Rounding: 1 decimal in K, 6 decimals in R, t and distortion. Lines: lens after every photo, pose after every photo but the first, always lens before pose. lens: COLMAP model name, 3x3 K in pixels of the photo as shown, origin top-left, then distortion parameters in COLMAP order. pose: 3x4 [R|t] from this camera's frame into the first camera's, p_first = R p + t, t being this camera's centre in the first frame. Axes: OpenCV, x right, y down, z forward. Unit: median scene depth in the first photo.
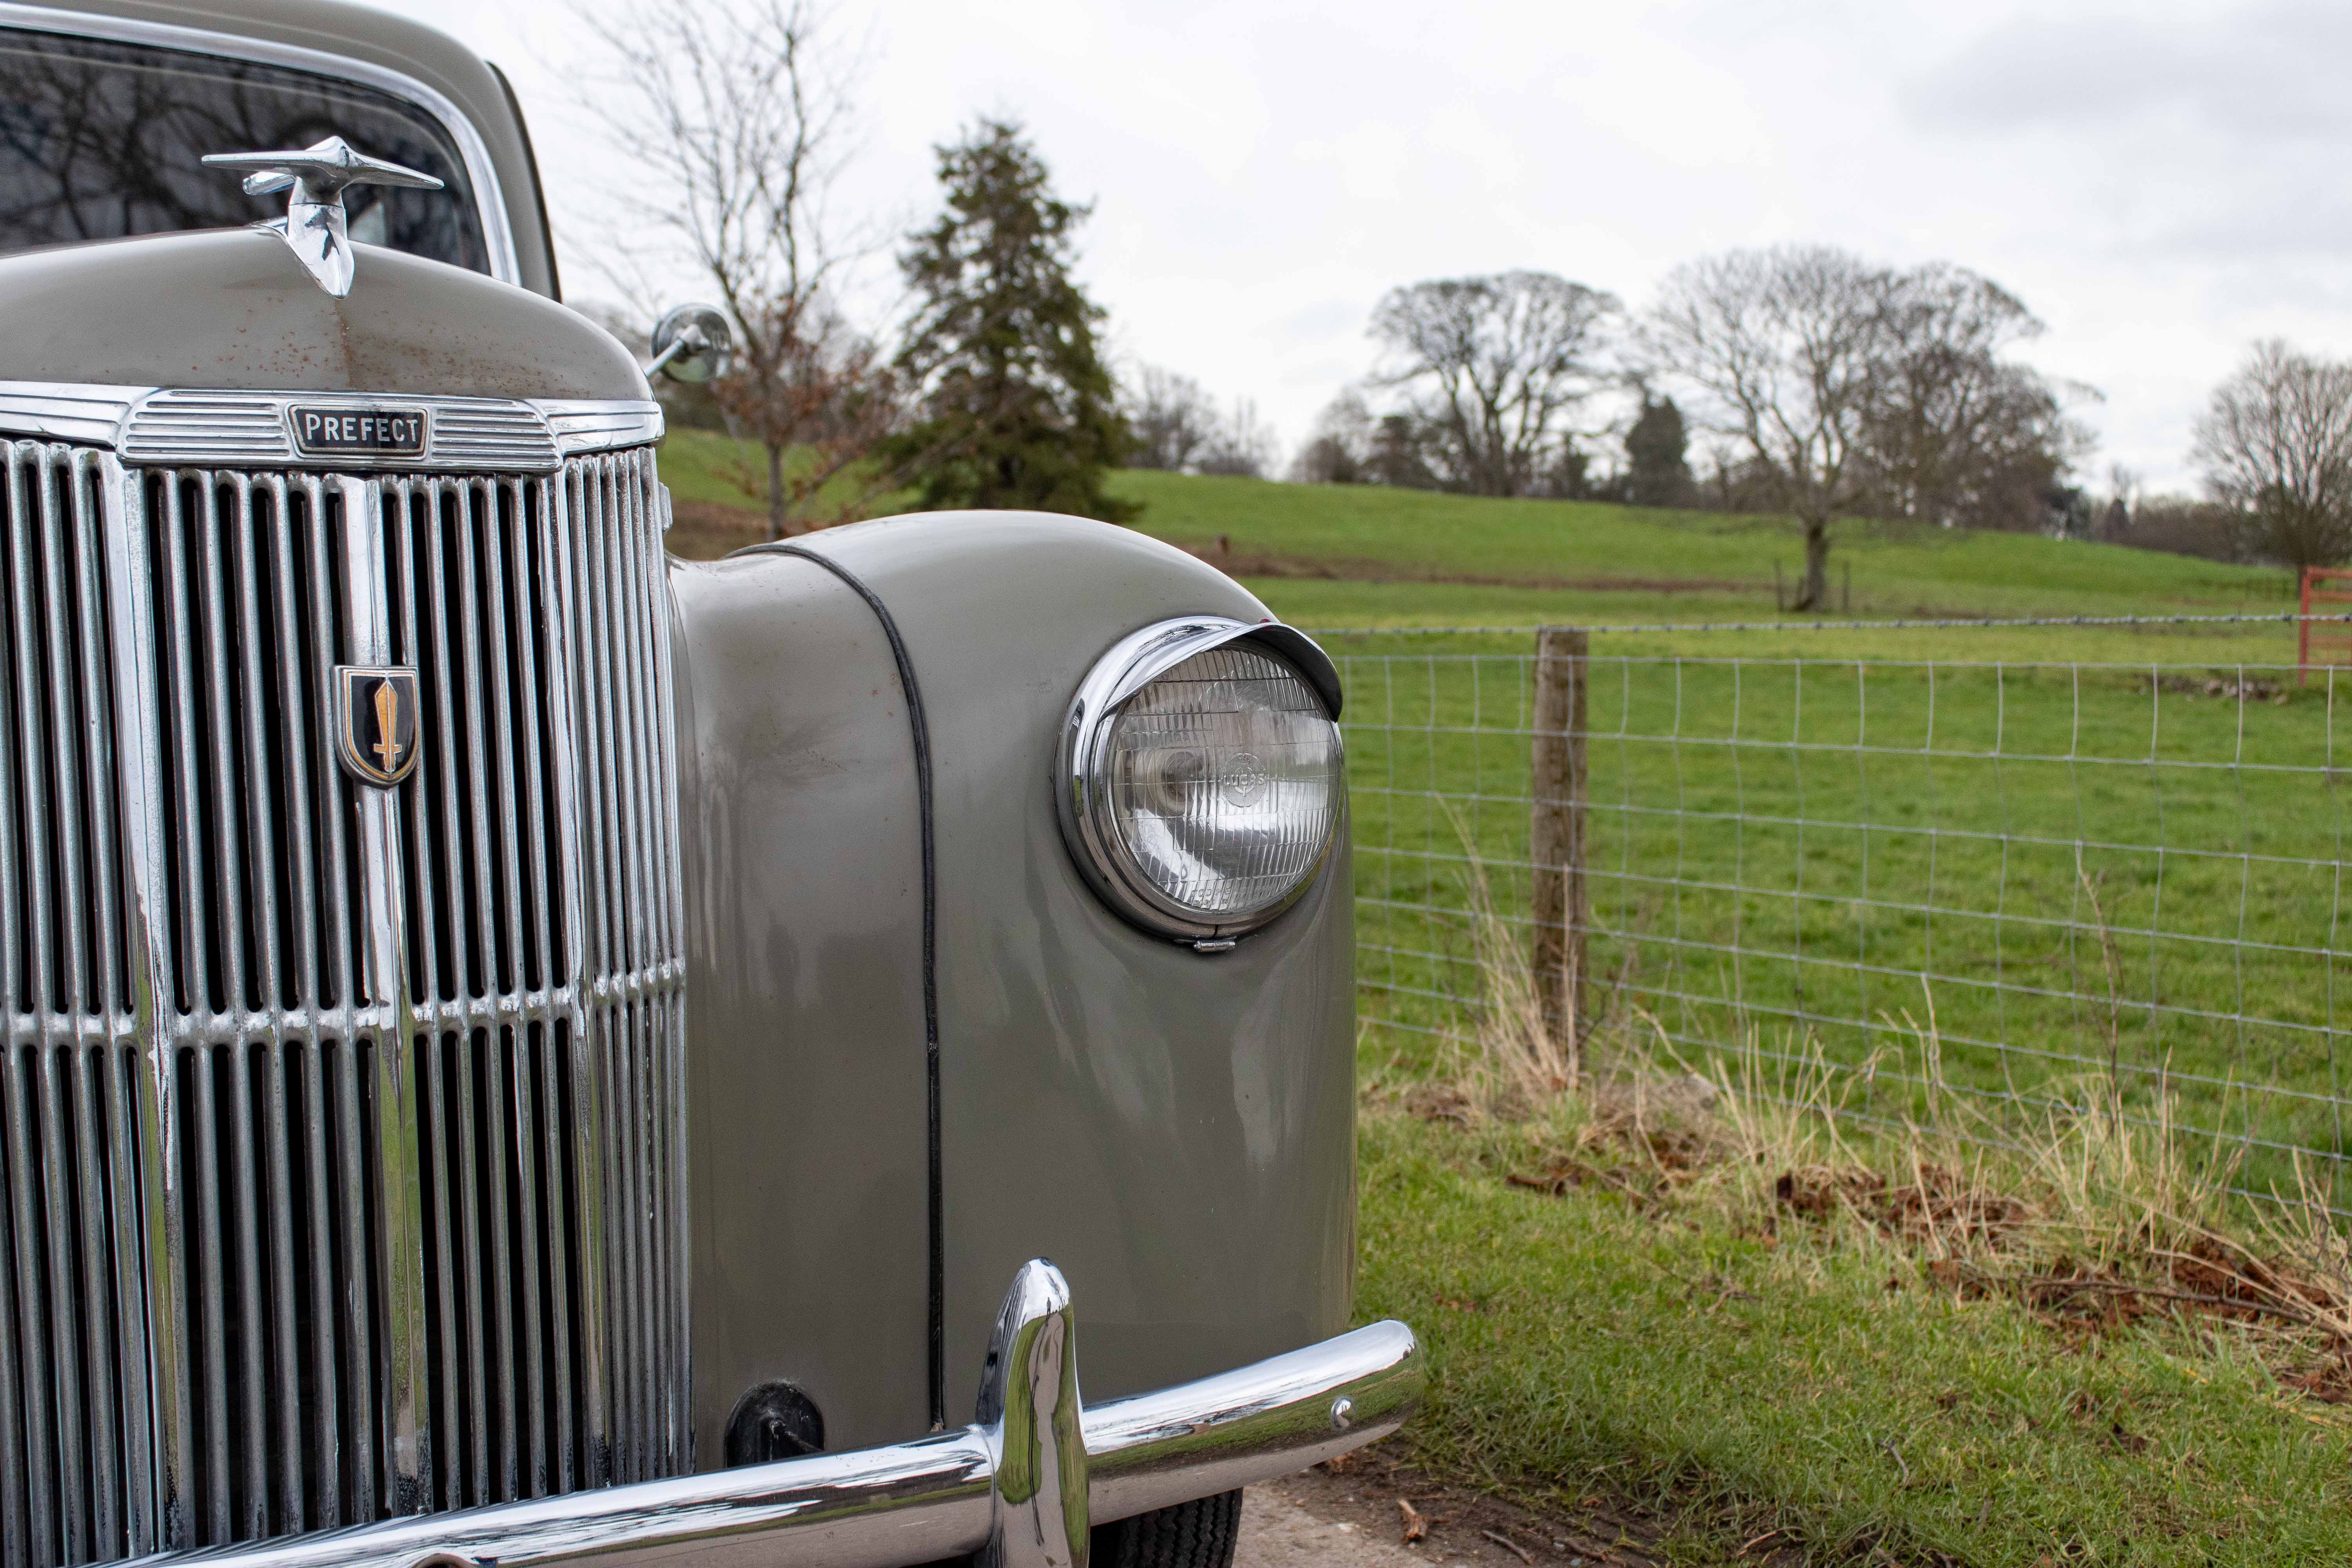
lens RADIAL K [[2873.2, 0, 1153.4], [0, 2873.2, 810.3], [0, 0, 1]] dist [-0.008354, -0.030453]
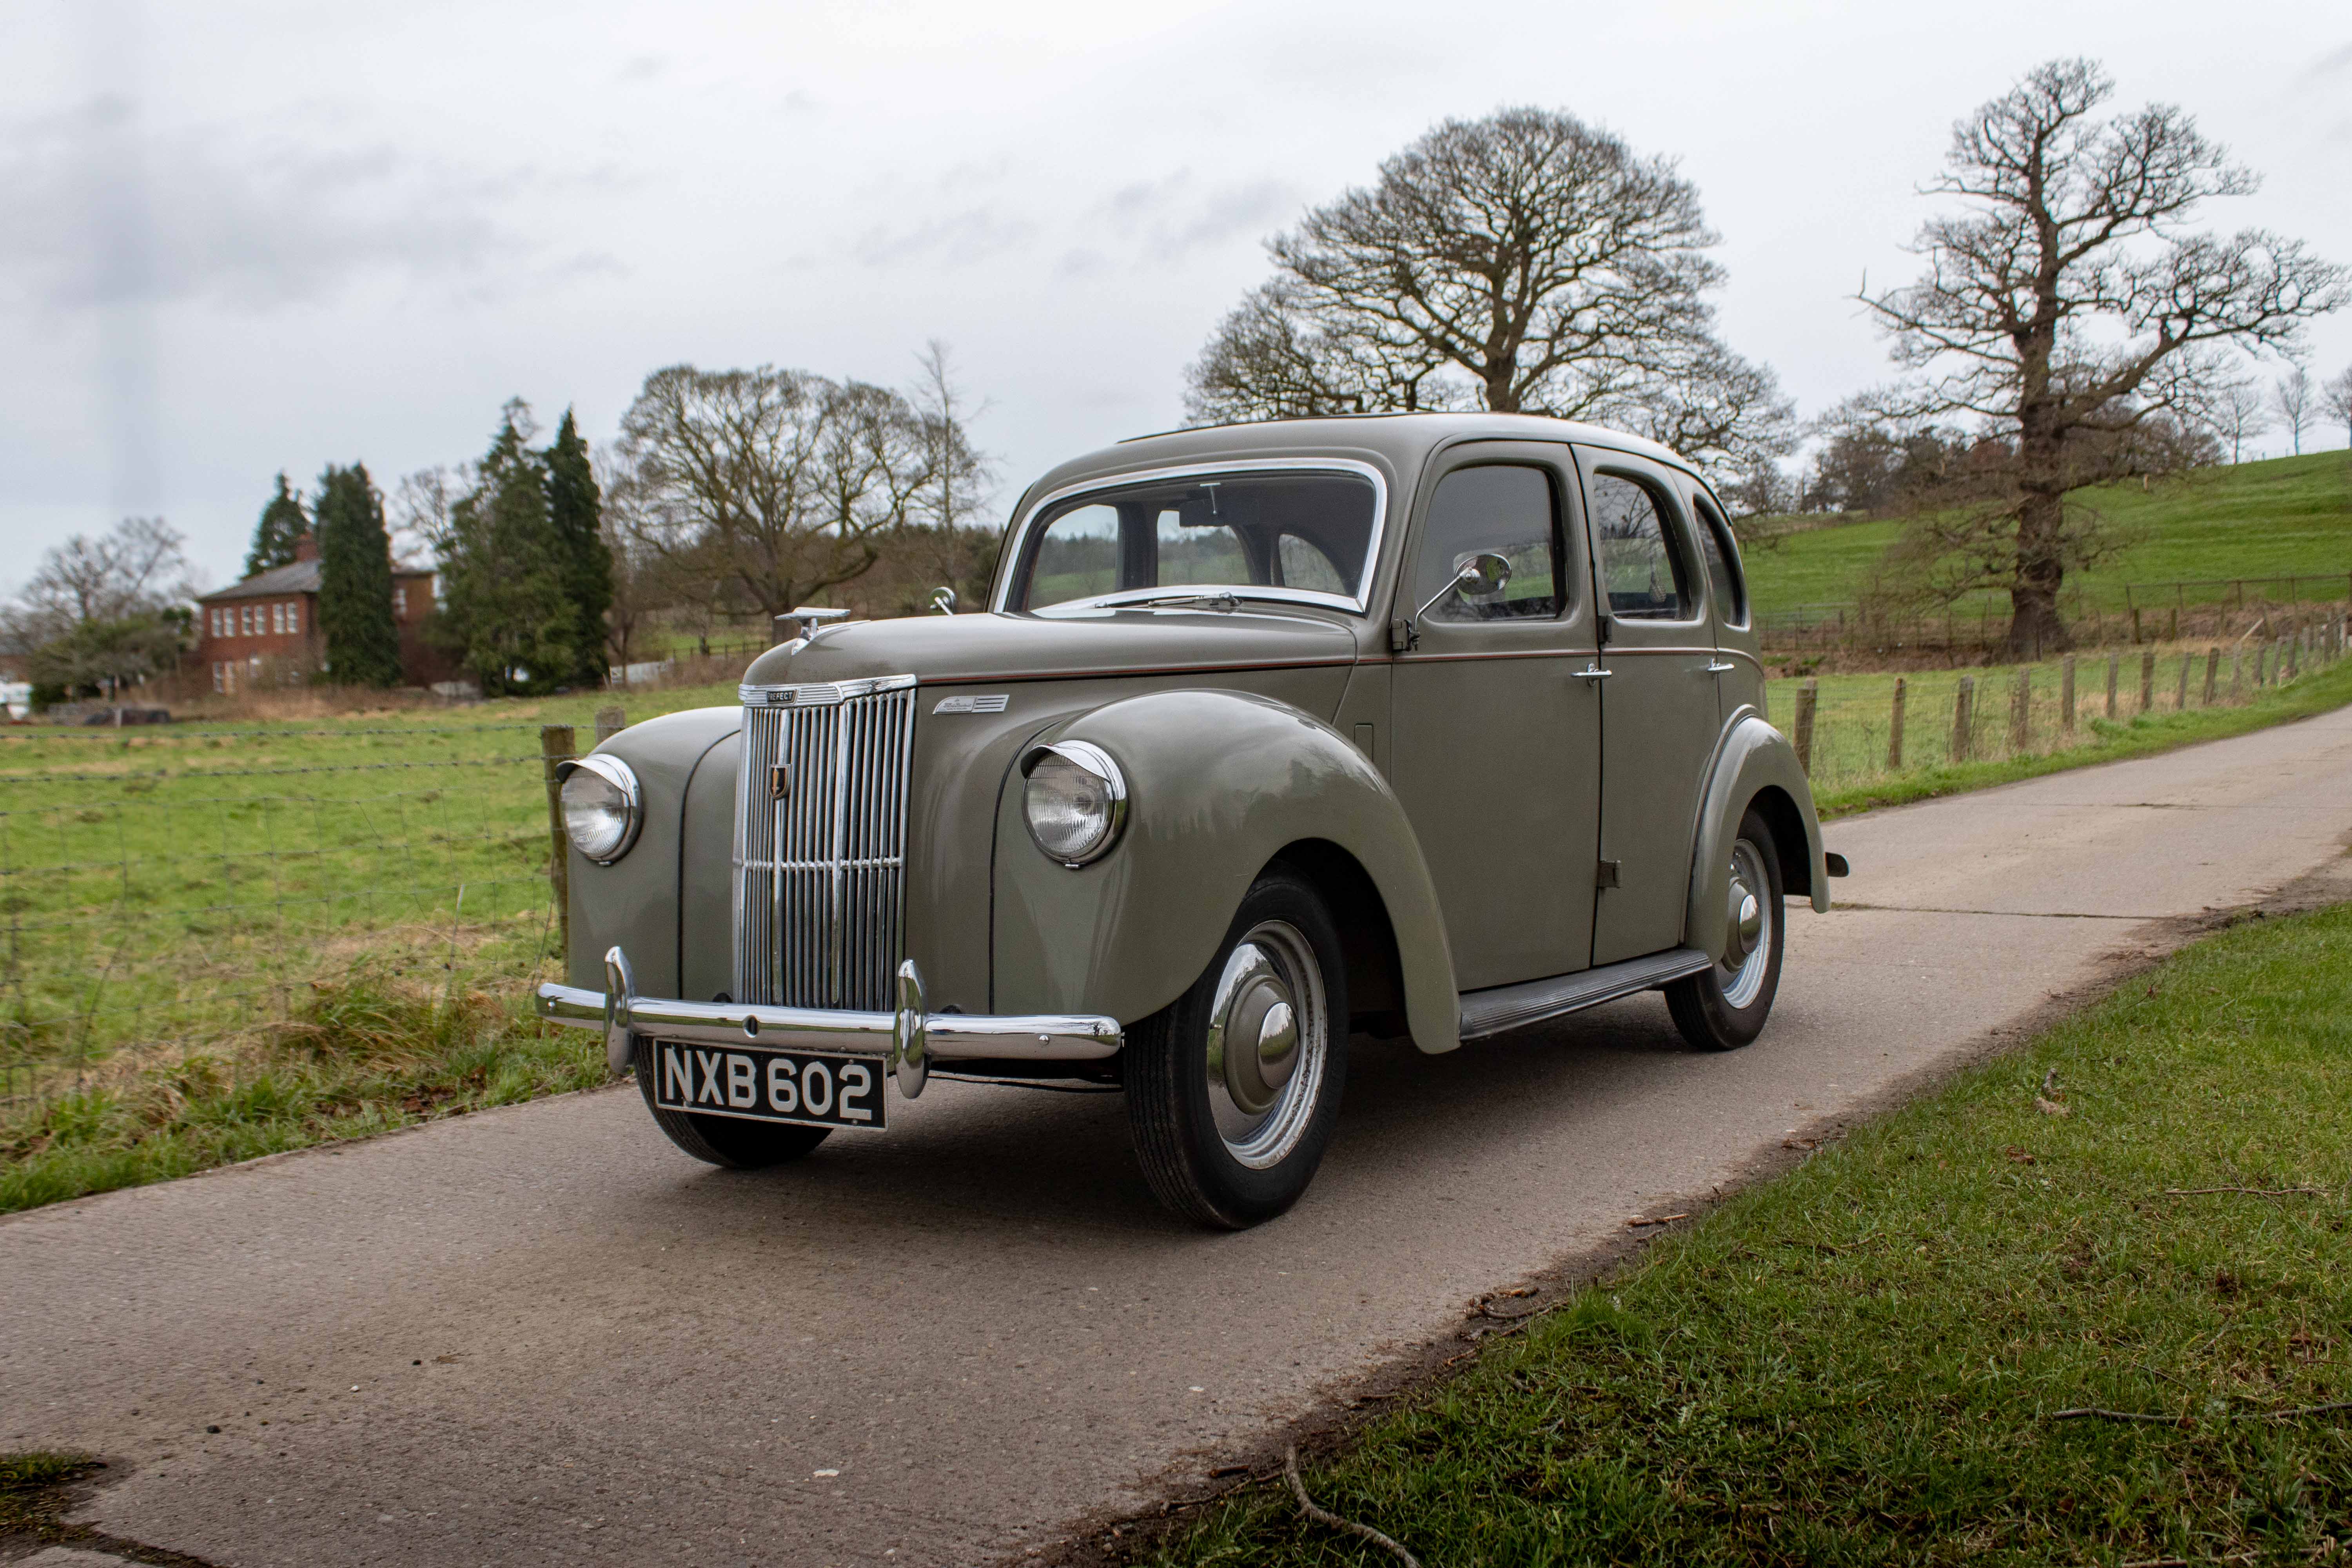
lens RADIAL K [[2395.9, 0, 1156.4], [0, 2395.9, 788.6], [0, 0, 1]] dist [0.060263, -0.085529]
pose [[0.448527, 0.022579, -0.893484, 1.330608], [-0.017076, 0.999715, 0.016691, -0.040454], [0.893606, 0.007770, 0.448784, 0.055249]]
